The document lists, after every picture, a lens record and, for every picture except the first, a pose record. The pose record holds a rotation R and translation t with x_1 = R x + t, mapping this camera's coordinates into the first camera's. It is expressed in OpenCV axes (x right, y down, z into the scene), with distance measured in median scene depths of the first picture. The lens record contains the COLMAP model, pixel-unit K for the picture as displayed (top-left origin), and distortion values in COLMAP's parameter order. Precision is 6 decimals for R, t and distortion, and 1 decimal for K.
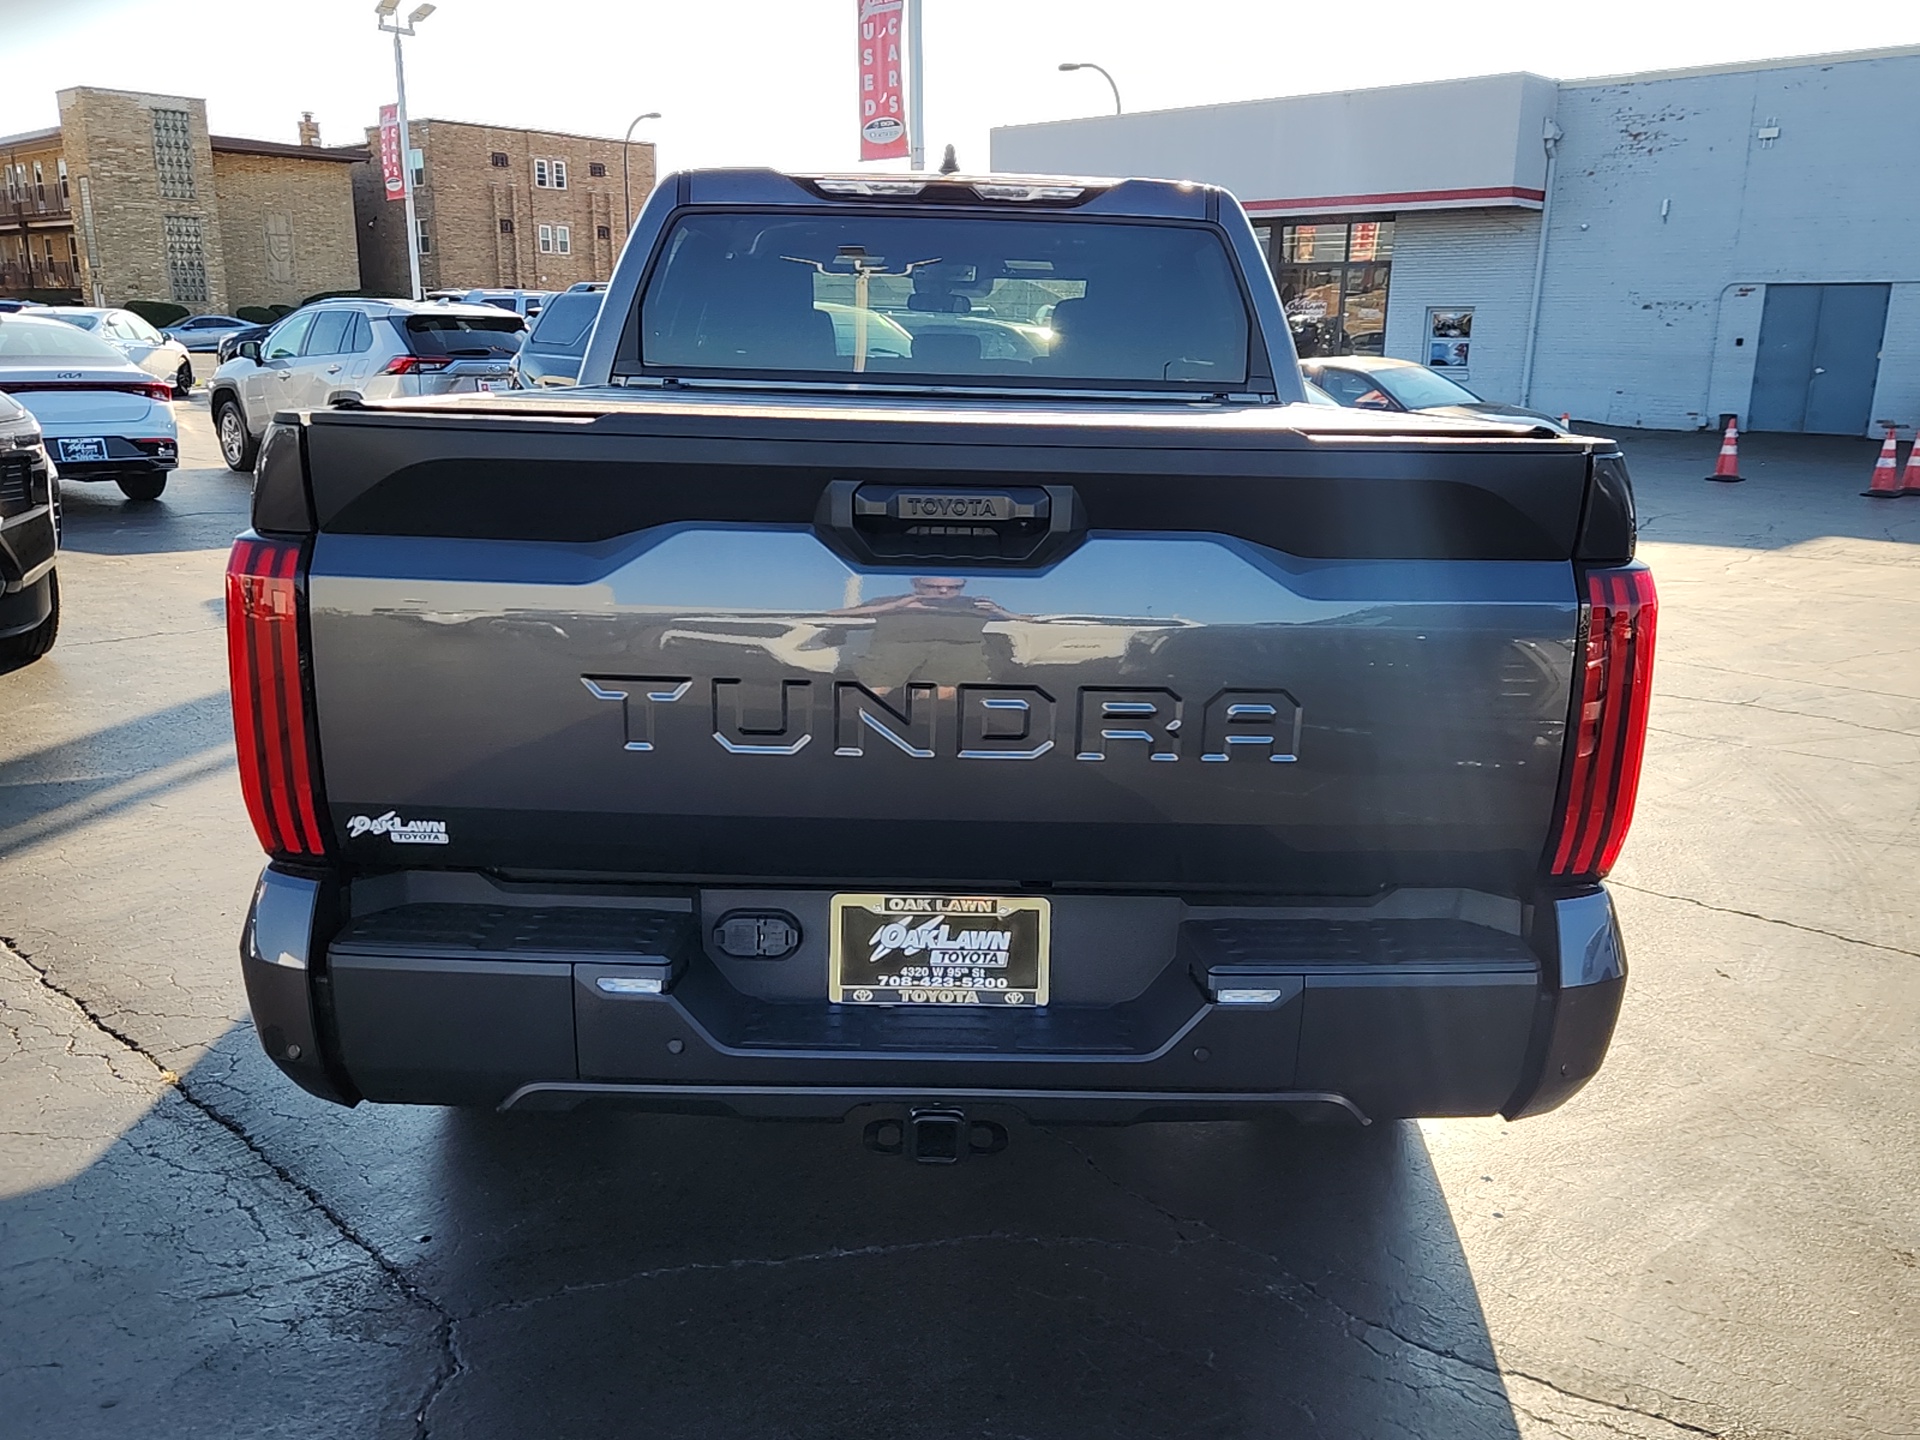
lens RADIAL K [[1624.5, 0, 1122.9], [0, 1624.5, 727.5], [0, 0, 1]] dist [0.047321, -0.013274]
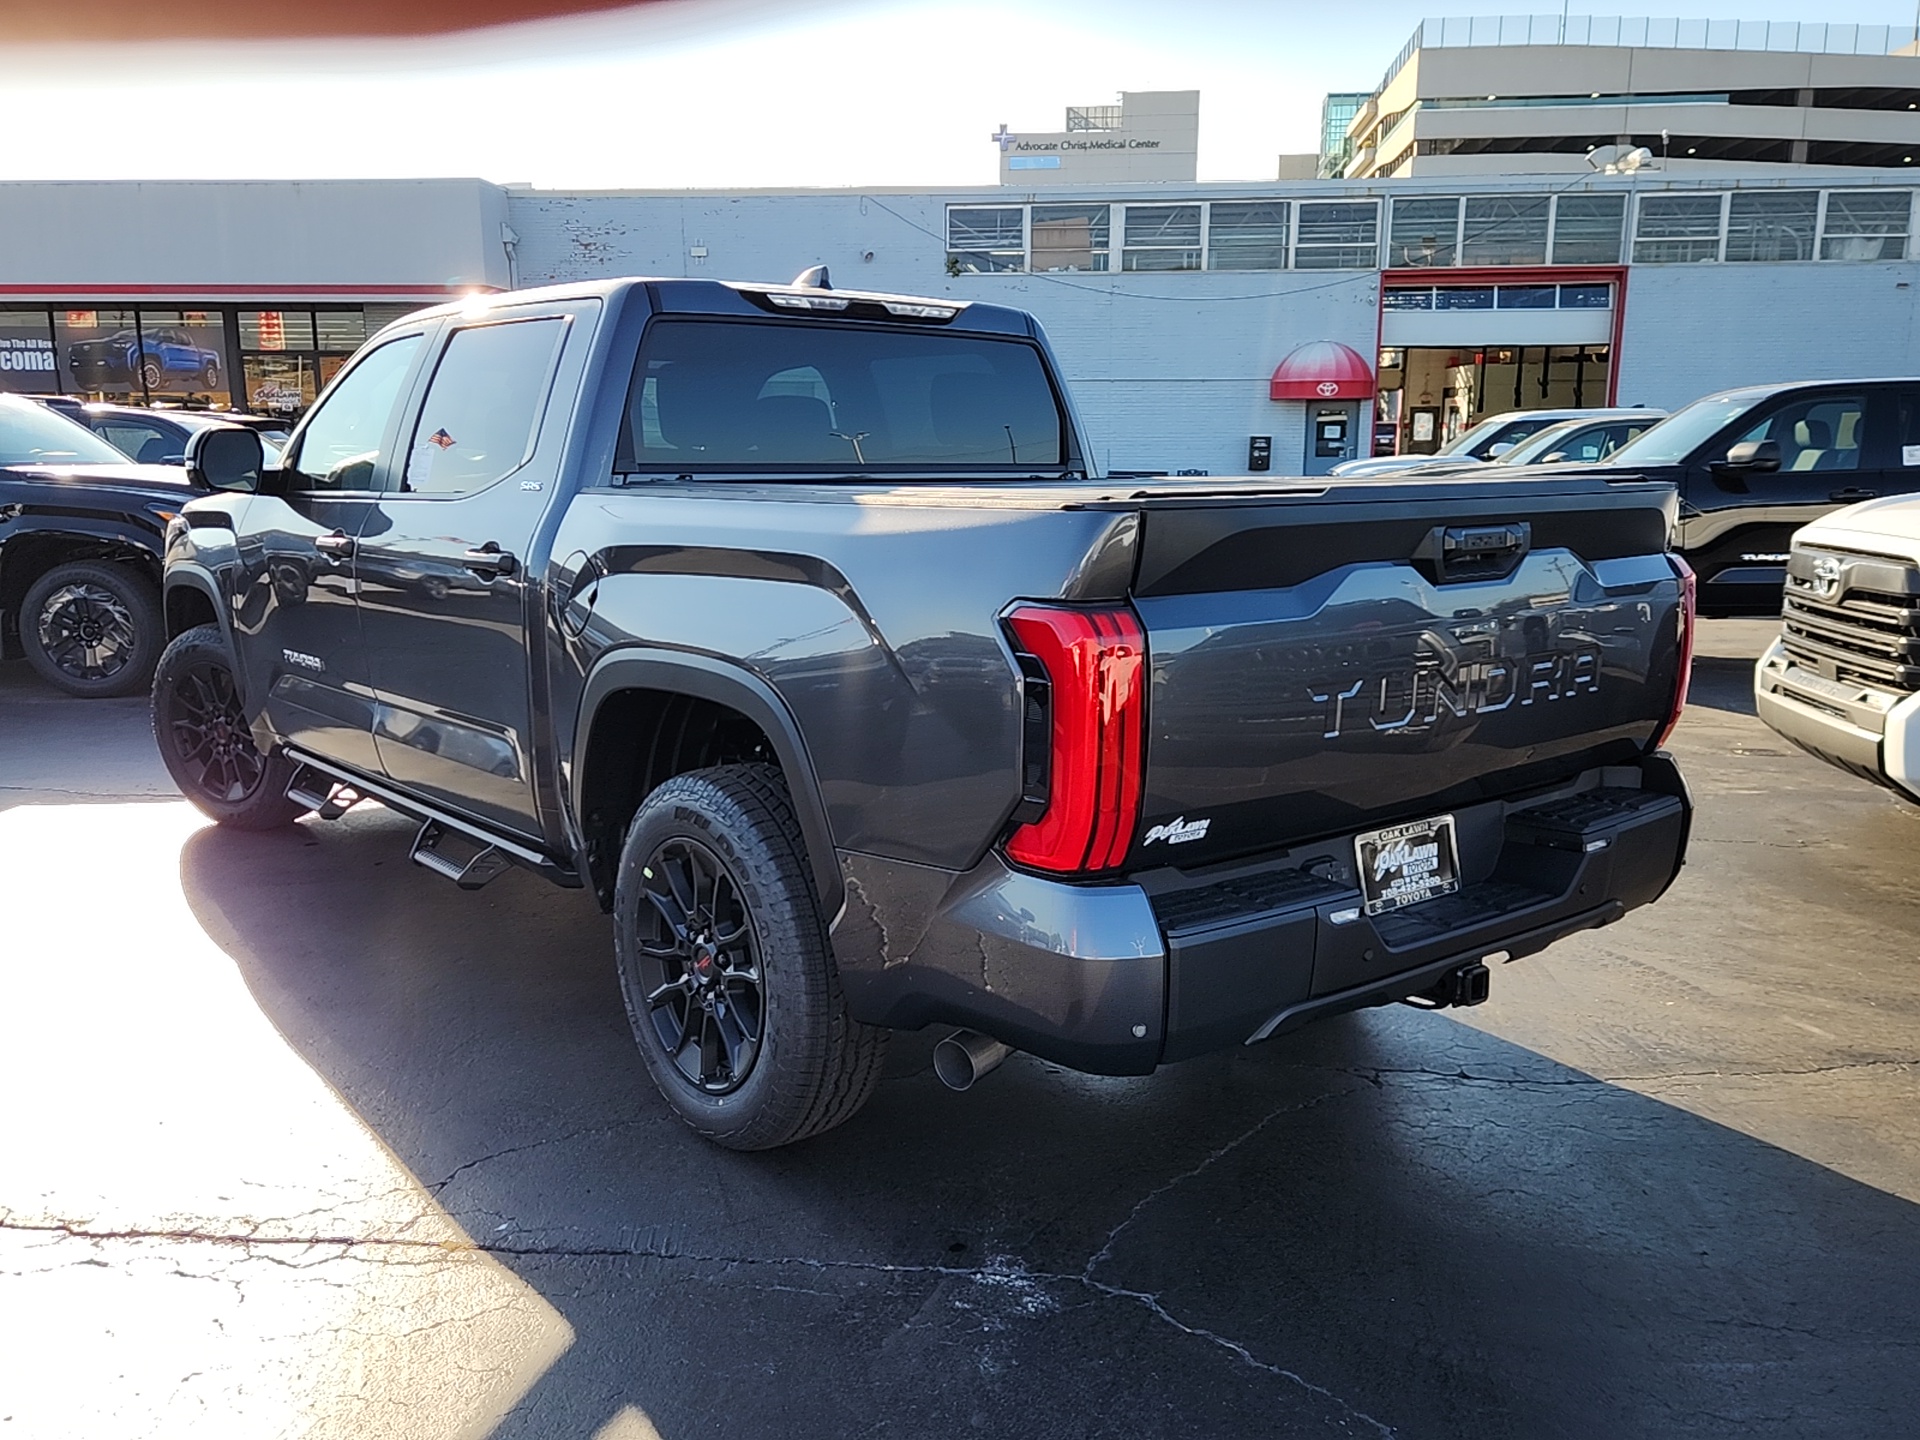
lens RADIAL K [[1599.1, 0, 967.1], [0, 1599.1, 694.0], [0, 0, 1]] dist [0.060192, -0.000476]
pose [[0.785933, -0.116038, 0.607326, -0.778552], [0.156948, 0.987501, -0.014429, -0.028823], [-0.598061, 0.106659, 0.794322, 0.077292]]
